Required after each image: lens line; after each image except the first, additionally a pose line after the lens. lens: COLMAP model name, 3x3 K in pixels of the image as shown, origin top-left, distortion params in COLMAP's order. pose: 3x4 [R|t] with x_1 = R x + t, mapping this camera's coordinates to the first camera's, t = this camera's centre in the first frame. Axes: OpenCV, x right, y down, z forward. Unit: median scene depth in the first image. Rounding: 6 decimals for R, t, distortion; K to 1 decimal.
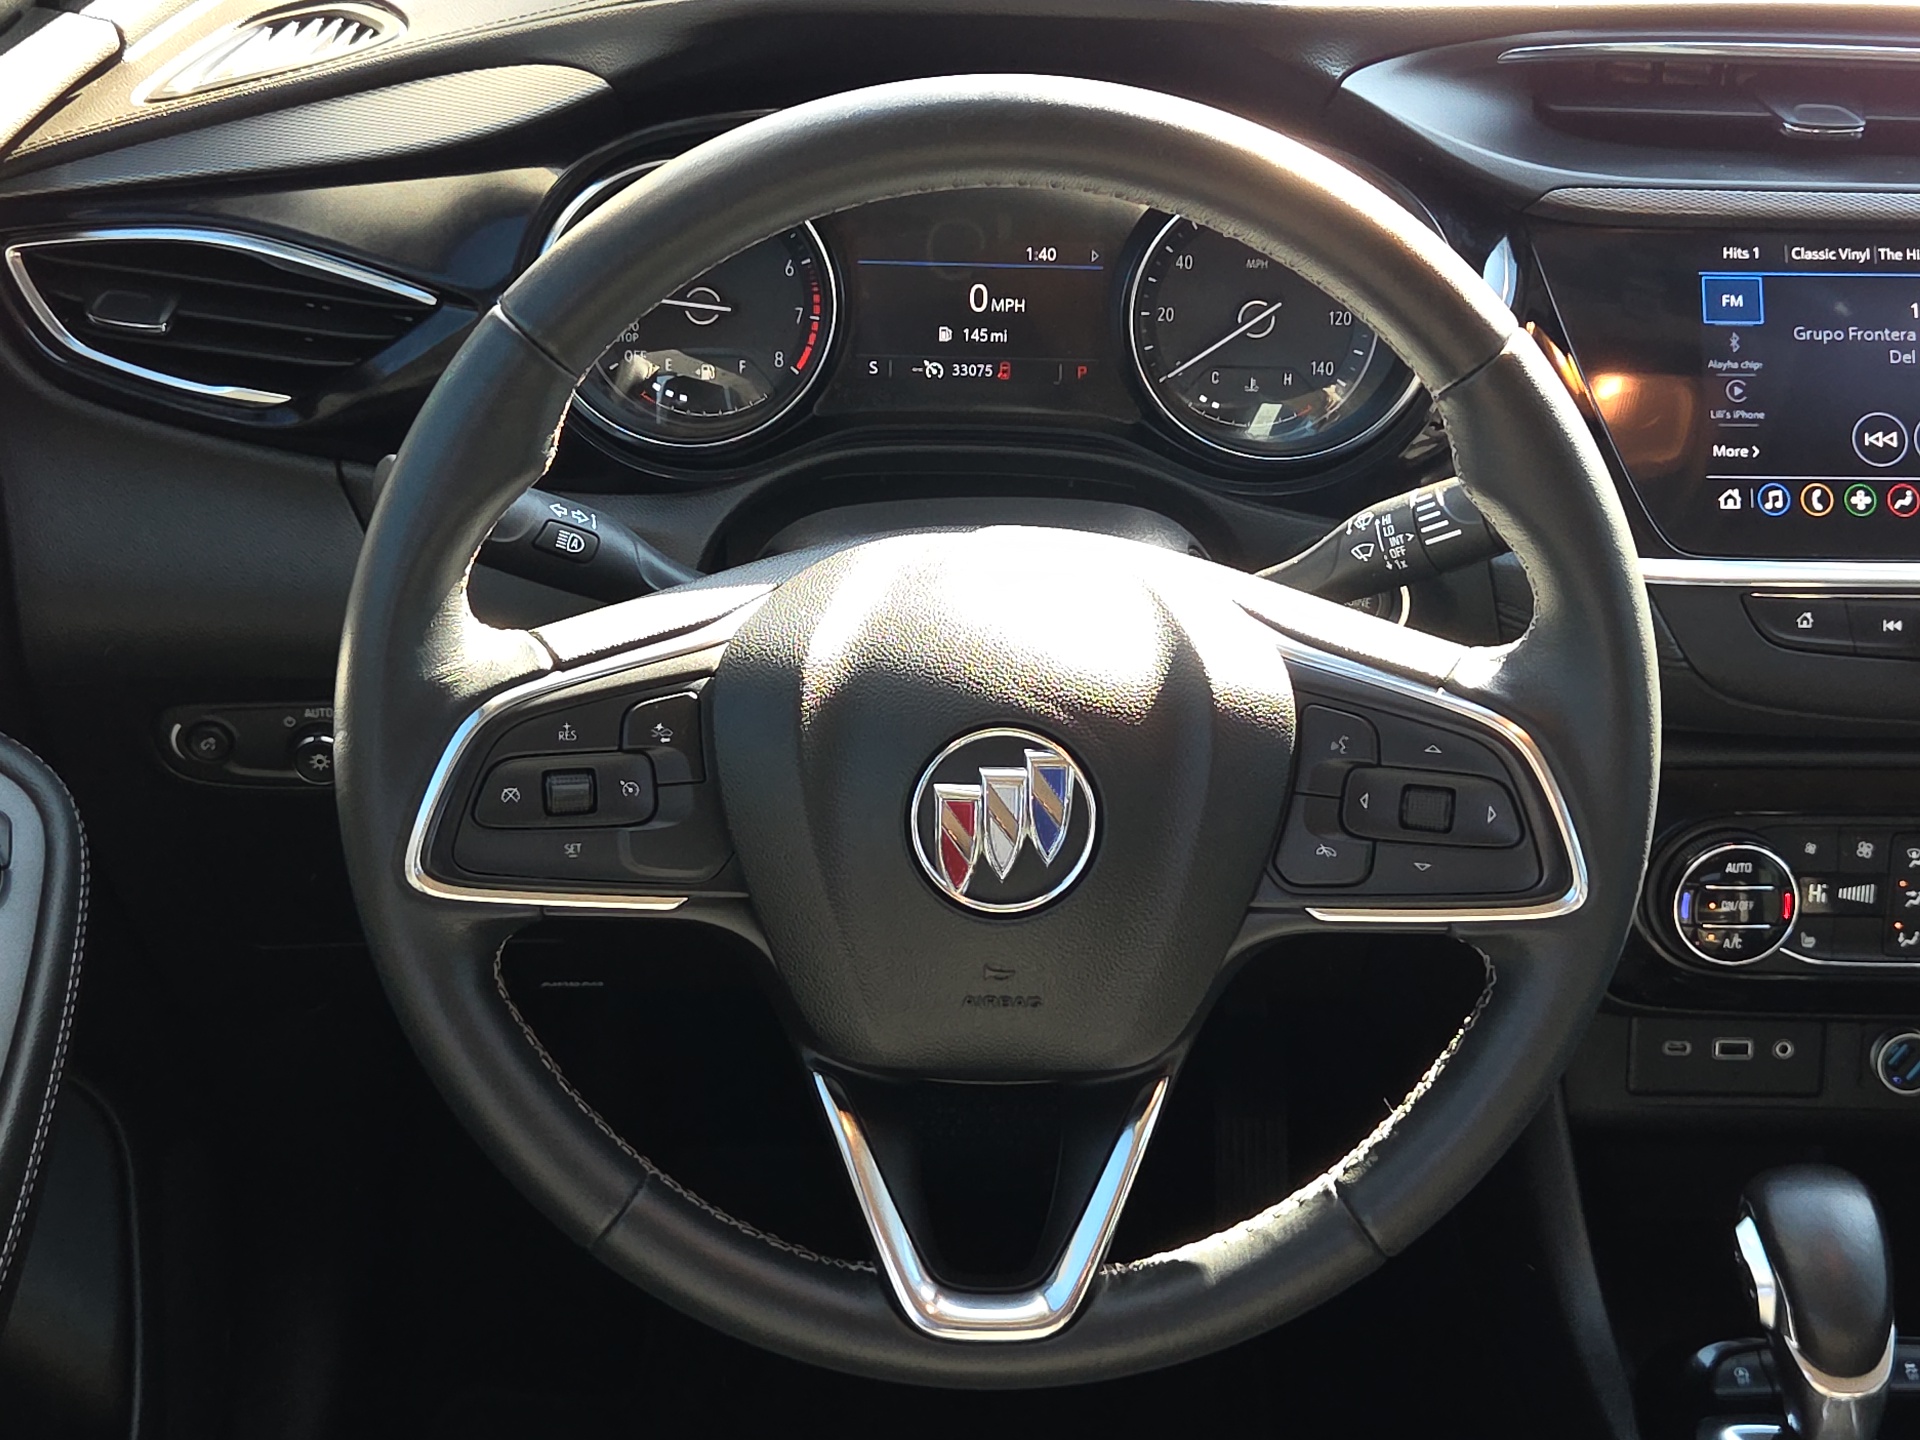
lens RADIAL K [[2861.7, 0, 1001.5], [0, 2861.7, 670.7], [0, 0, 1]] dist [0.064725, 0.000000]
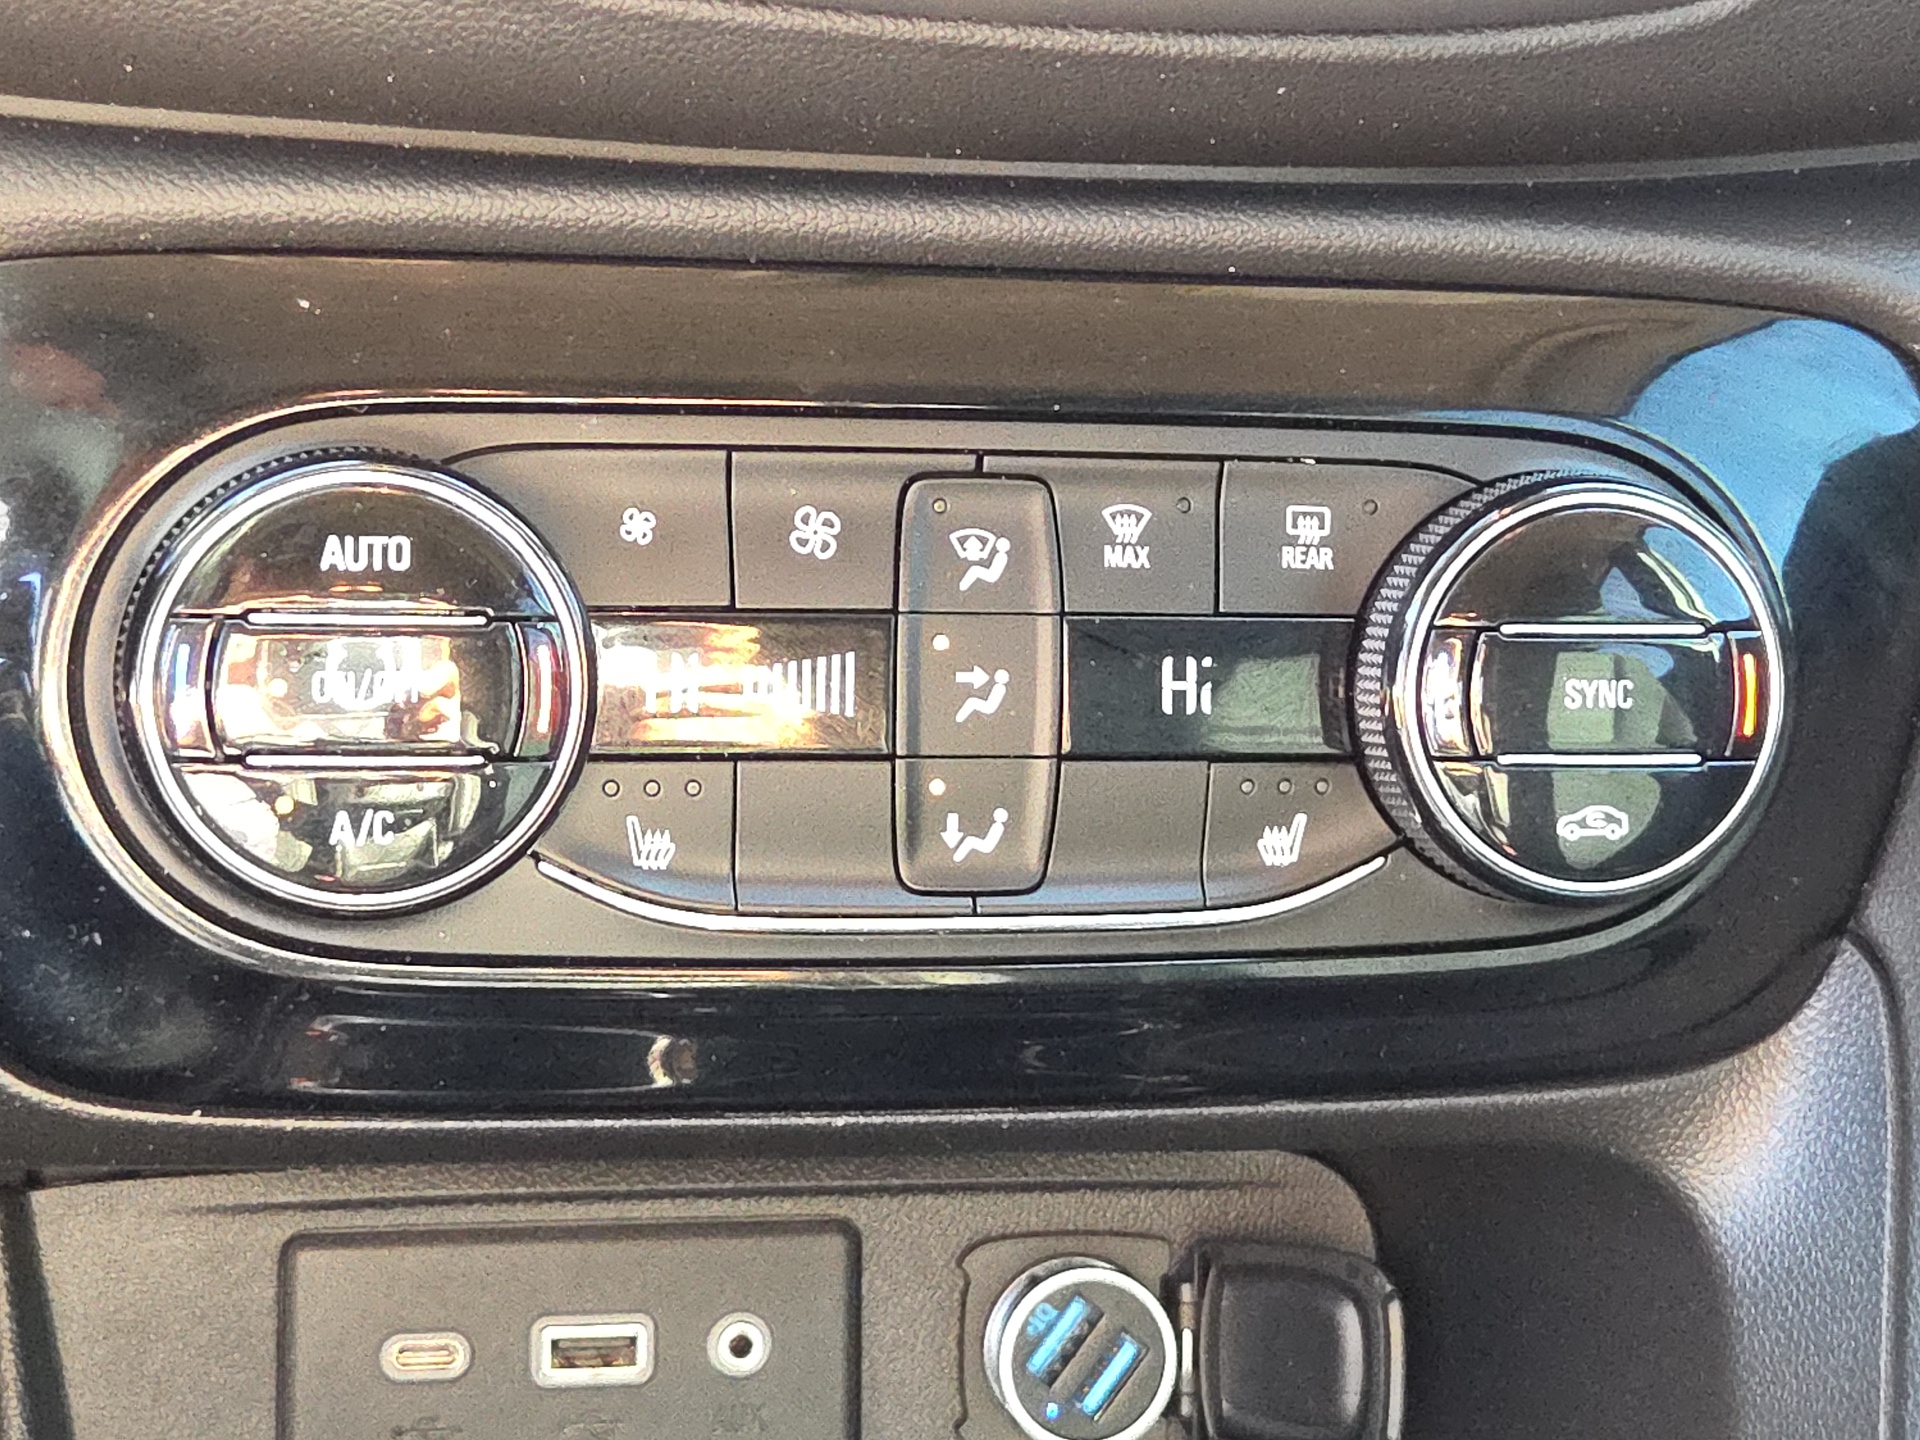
lens RADIAL K [[3421.7, 0, 970.5], [0, 3421.7, 718.6], [0, 0, 1]] dist [0.070783, 0.000000]
pose [[0.982412, -0.014787, 0.186139, 0.257794], [0.050423, 0.980835, -0.188205, 0.157098], [-0.179789, 0.194280, 0.964329, 0.673931]]
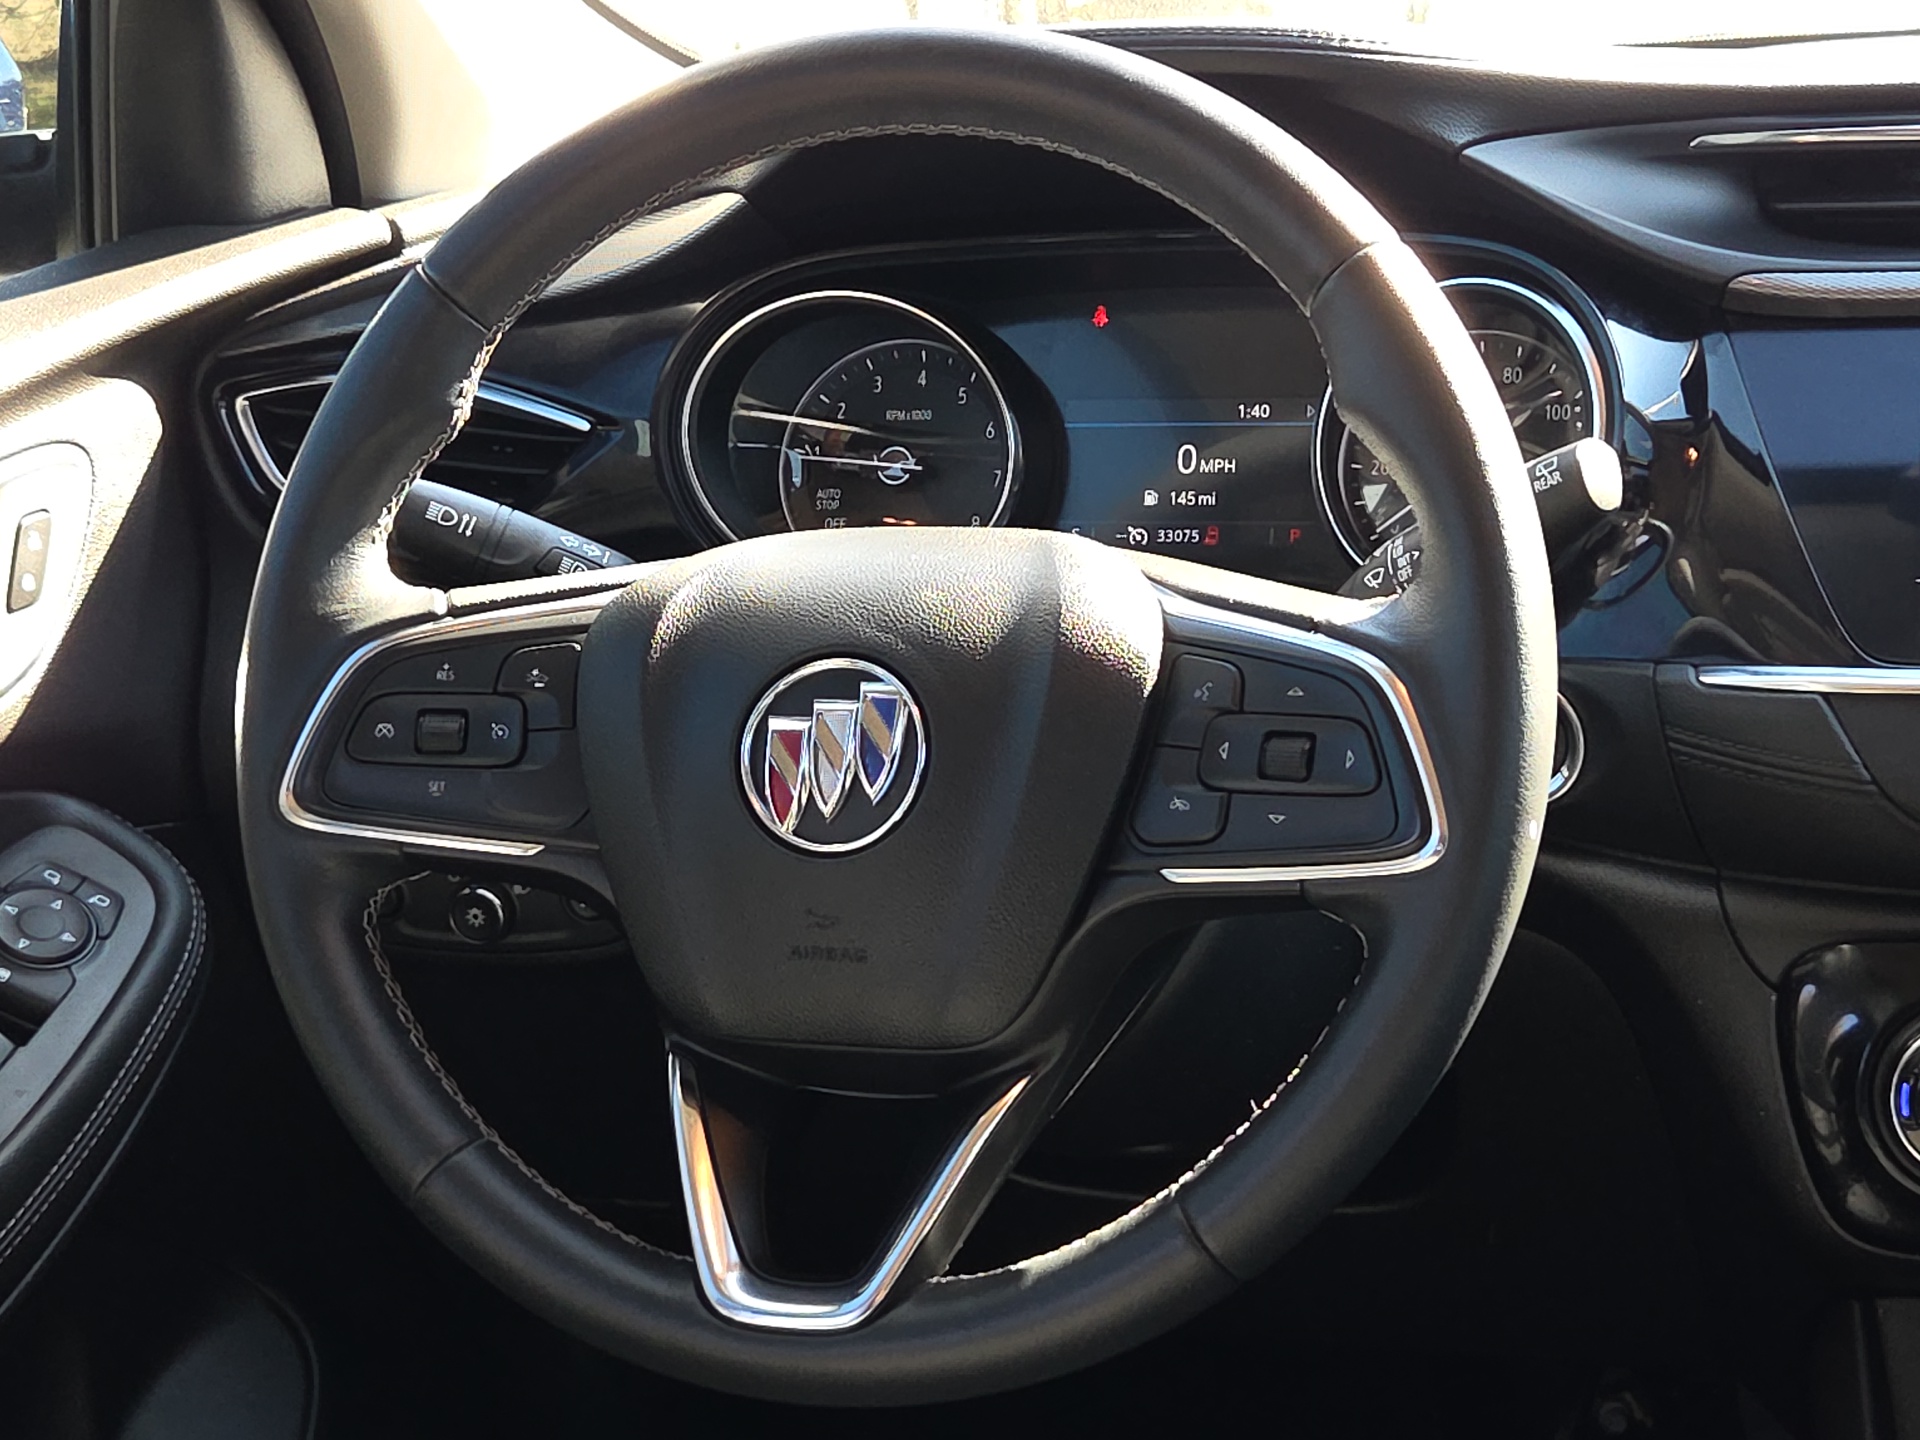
lens RADIAL K [[3511.4, 0, 959.0], [0, 3511.4, 664.2], [0, 0, 1]] dist [0.073503, 0.000000]
pose [[0.928597, -0.011393, -0.370914, 0.371465], [-0.091480, 0.961653, -0.258562, 0.252790], [0.359636, 0.274031, 0.891946, -0.023284]]
